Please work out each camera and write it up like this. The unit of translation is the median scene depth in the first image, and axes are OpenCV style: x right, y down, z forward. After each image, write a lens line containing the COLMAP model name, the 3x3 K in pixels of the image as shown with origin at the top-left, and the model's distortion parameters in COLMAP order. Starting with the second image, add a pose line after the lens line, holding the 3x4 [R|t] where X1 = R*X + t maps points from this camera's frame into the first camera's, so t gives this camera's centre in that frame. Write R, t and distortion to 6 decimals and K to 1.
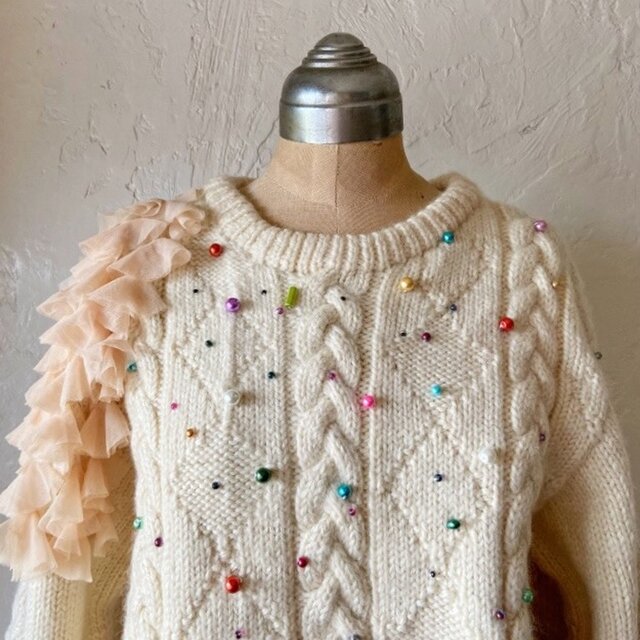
lens RADIAL K [[707.9, 0, 334.4], [0, 707.9, 306.2], [0, 0, 1]] dist [0.060564, 0.000000]
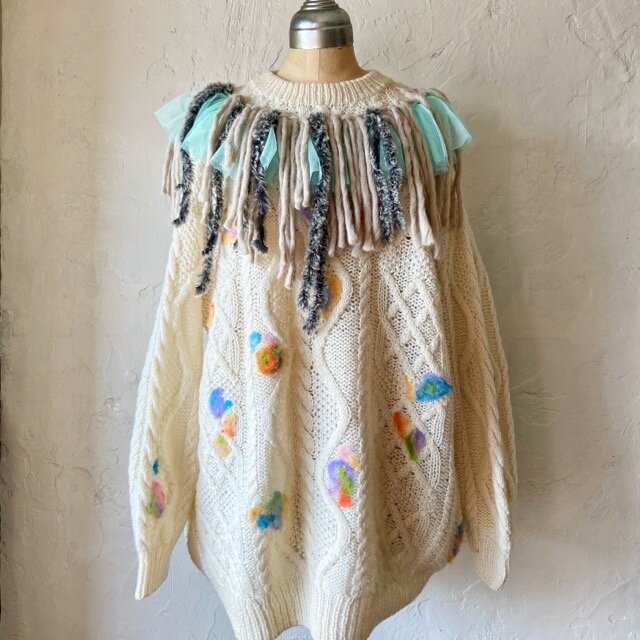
lens RADIAL K [[707.9, 0, 322.9], [0, 707.9, 314.9], [0, 0, 1]] dist [0.060564, 0.000000]
pose [[0.999778, -0.017614, 0.011562, -0.013817], [0.017120, 0.998991, 0.041517, 0.271361], [-0.012281, -0.041310, 0.999071, -0.647804]]
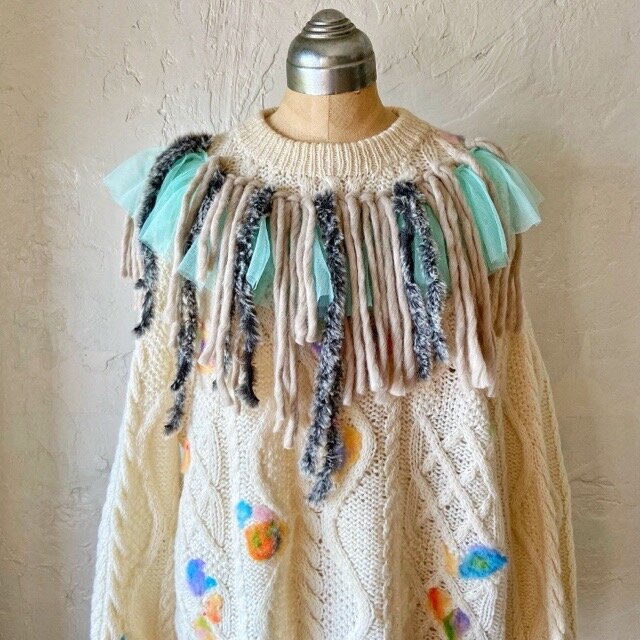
lens RADIAL K [[707.9, 0, 324.3], [0, 707.9, 319.7], [0, 0, 1]] dist [0.060564, 0.000000]
pose [[0.999734, -0.023045, 0.000801, -0.010200], [0.022557, 0.984612, 0.173293, -0.018708], [-0.004782, -0.173229, 0.984870, -0.300490]]
